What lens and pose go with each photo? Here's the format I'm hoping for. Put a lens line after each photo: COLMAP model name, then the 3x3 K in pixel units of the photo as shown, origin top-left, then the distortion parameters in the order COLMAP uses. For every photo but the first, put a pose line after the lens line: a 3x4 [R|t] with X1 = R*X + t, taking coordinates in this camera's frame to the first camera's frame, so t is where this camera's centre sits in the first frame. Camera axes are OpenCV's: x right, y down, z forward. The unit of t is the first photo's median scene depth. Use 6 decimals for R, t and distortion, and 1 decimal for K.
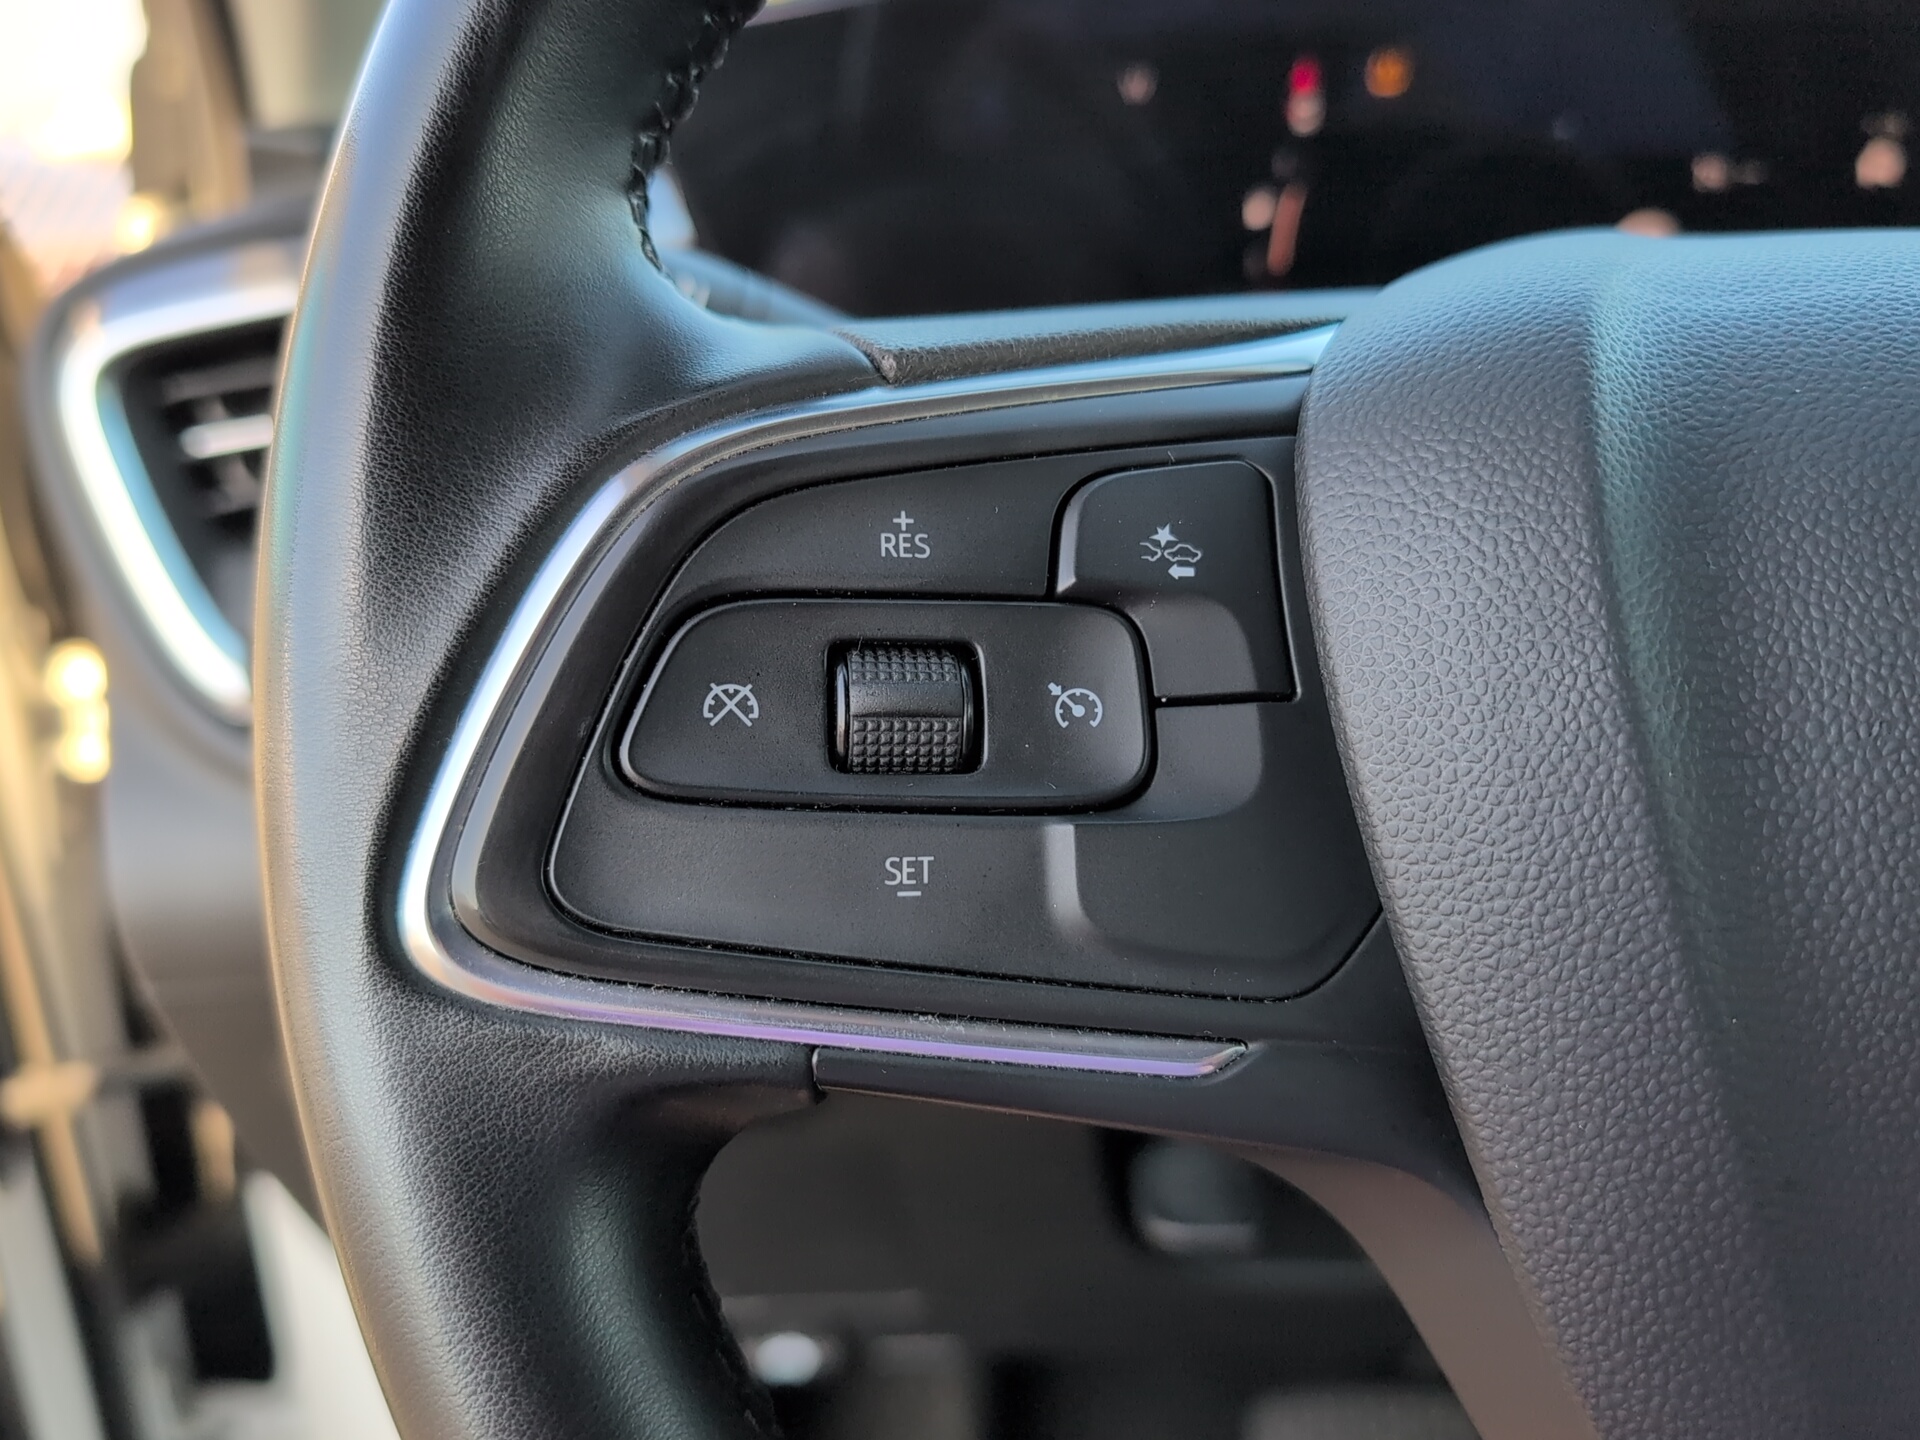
lens RADIAL K [[1593.8, 0, 897.4], [0, 1593.8, 722.0], [0, 0, 1]] dist [0.066331, -0.211573]
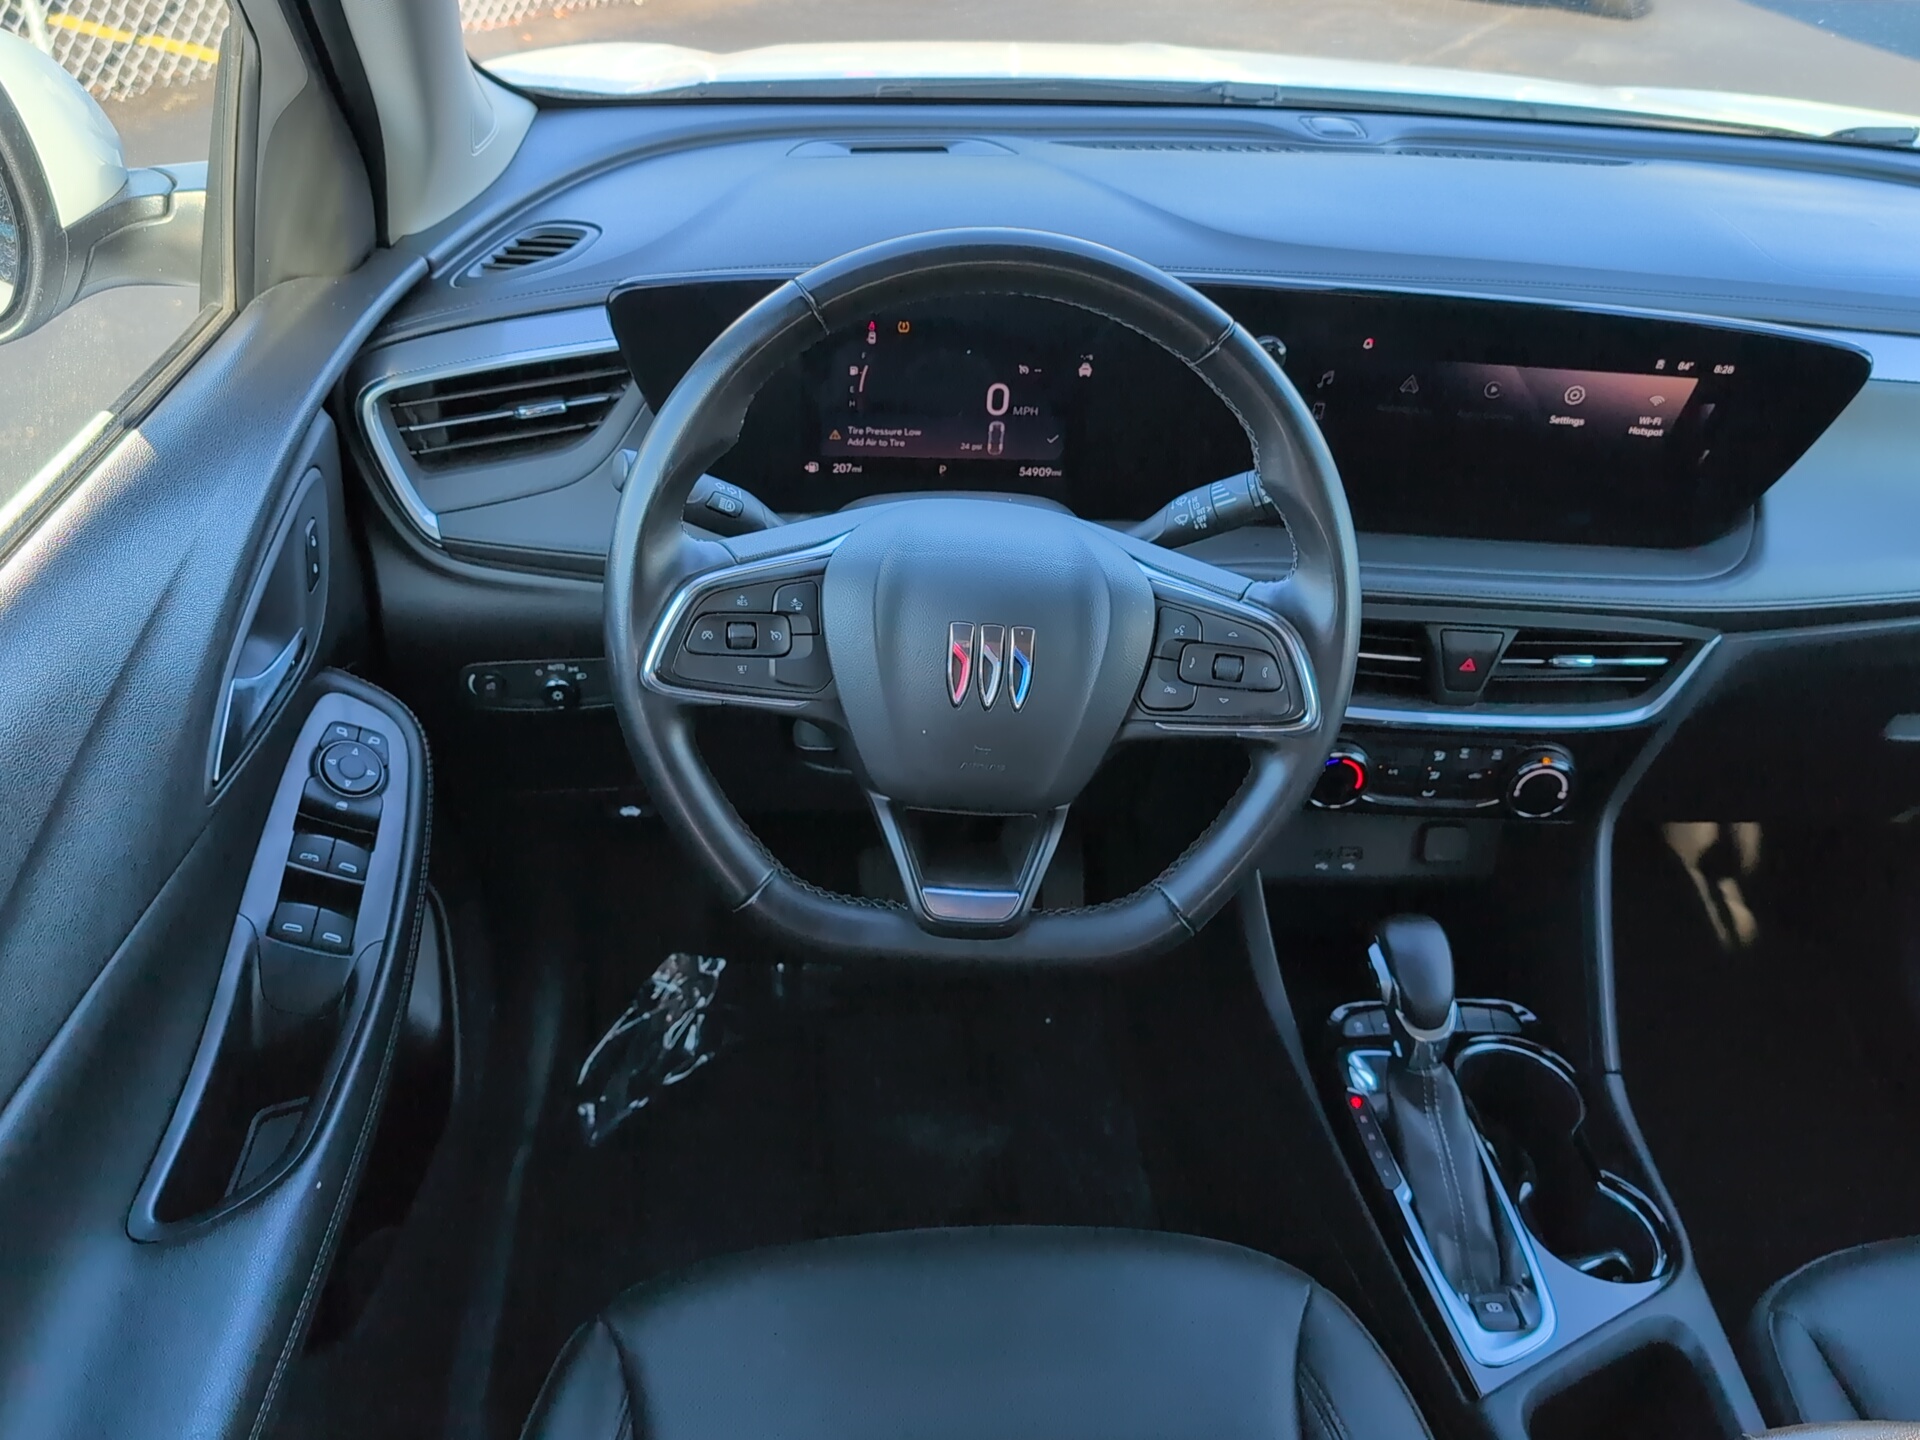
lens RADIAL K [[1533.4, 0, 959.3], [0, 1533.4, 690.8], [0, 0, 1]] dist [0.063614, -0.120915]
pose [[0.973277, 0.007232, 0.229519, -0.443493], [-0.061737, 0.970945, 0.231200, -1.011475], [-0.221178, -0.239192, 0.945446, -3.813428]]
